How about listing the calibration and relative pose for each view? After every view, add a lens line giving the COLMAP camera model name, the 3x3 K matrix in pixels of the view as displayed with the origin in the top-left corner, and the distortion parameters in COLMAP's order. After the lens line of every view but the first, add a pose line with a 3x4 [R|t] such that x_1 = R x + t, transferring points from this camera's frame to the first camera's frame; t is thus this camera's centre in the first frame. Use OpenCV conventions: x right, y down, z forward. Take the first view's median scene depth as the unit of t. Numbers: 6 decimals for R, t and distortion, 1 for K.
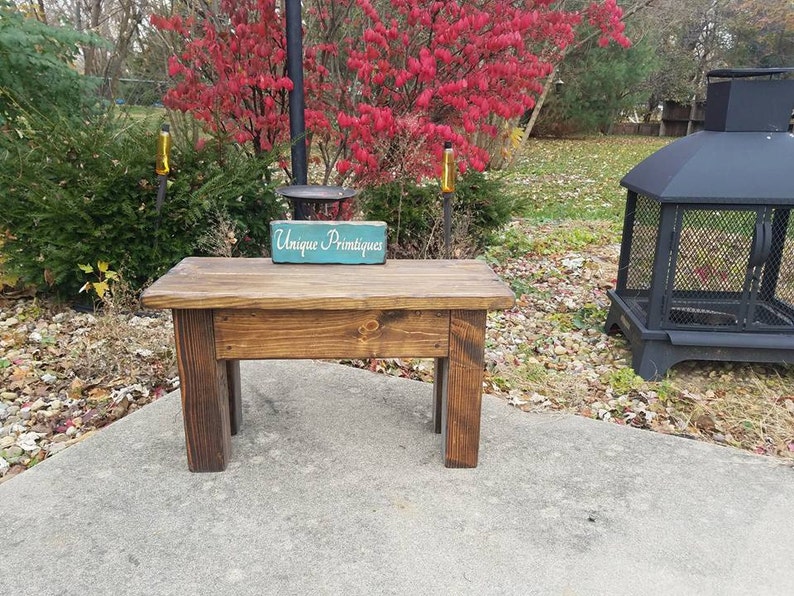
lens RADIAL K [[602.3, 0, 391.6], [0, 602.3, 312.1], [0, 0, 1]] dist [0.195029, -0.342218]
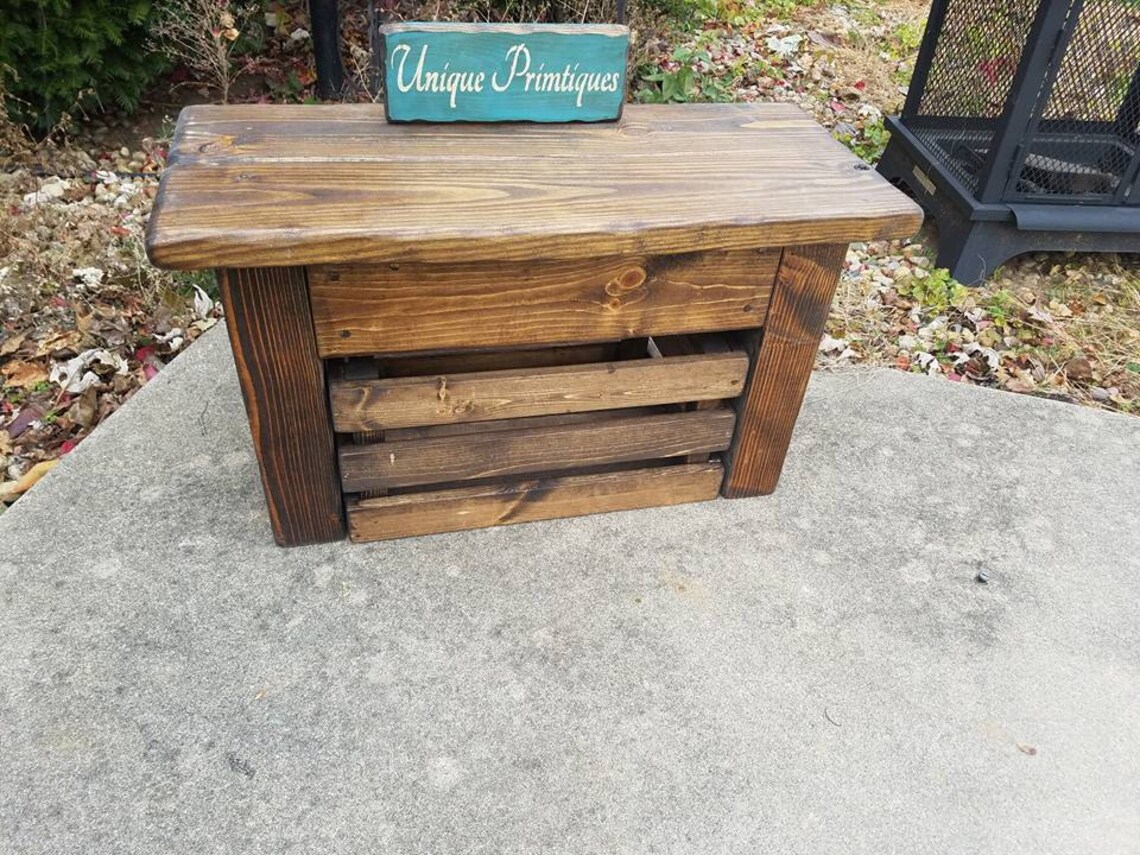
lens RADIAL K [[863.8, 0, 575.6], [0, 863.8, 435.3], [0, 0, 1]] dist [0.190578, -0.332036]
pose [[0.981958, -0.069011, 0.176057, -0.161290], [-0.001049, 0.929026, 0.370012, -0.092261], [-0.189097, -0.363521, 0.912192, 0.230234]]
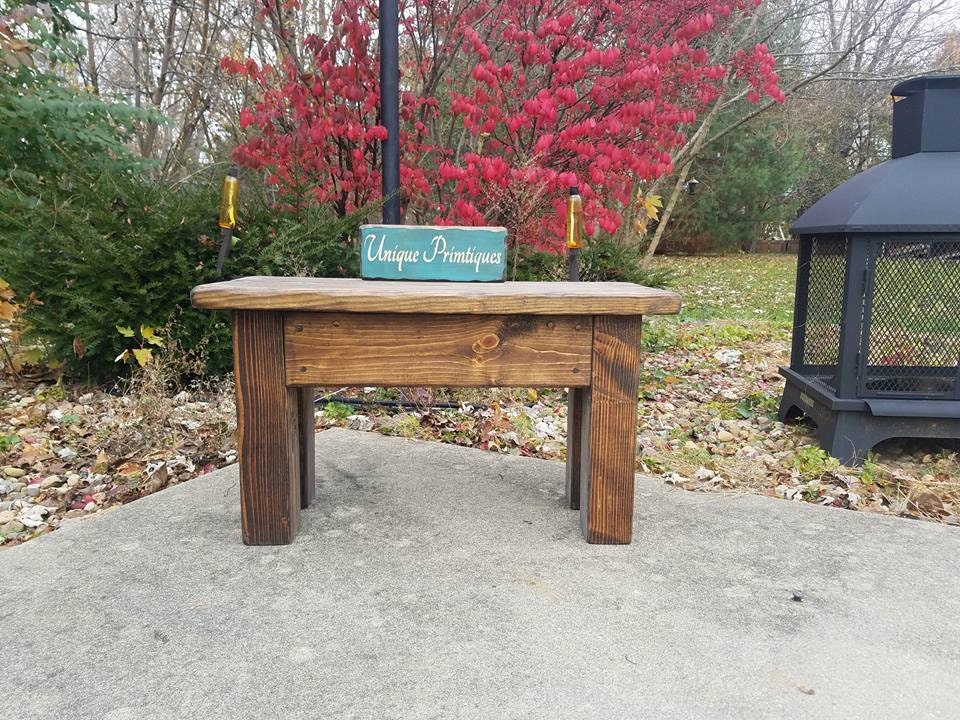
lens RADIAL K [[727.4, 0, 484.7], [0, 727.4, 366.6], [0, 0, 1]] dist [0.190578, -0.332036]
pose [[0.999919, 0.000556, -0.012682, -0.020915], [-0.002326, 0.990153, -0.139968, 0.137619], [0.012479, 0.139986, 0.990075, 0.069646]]
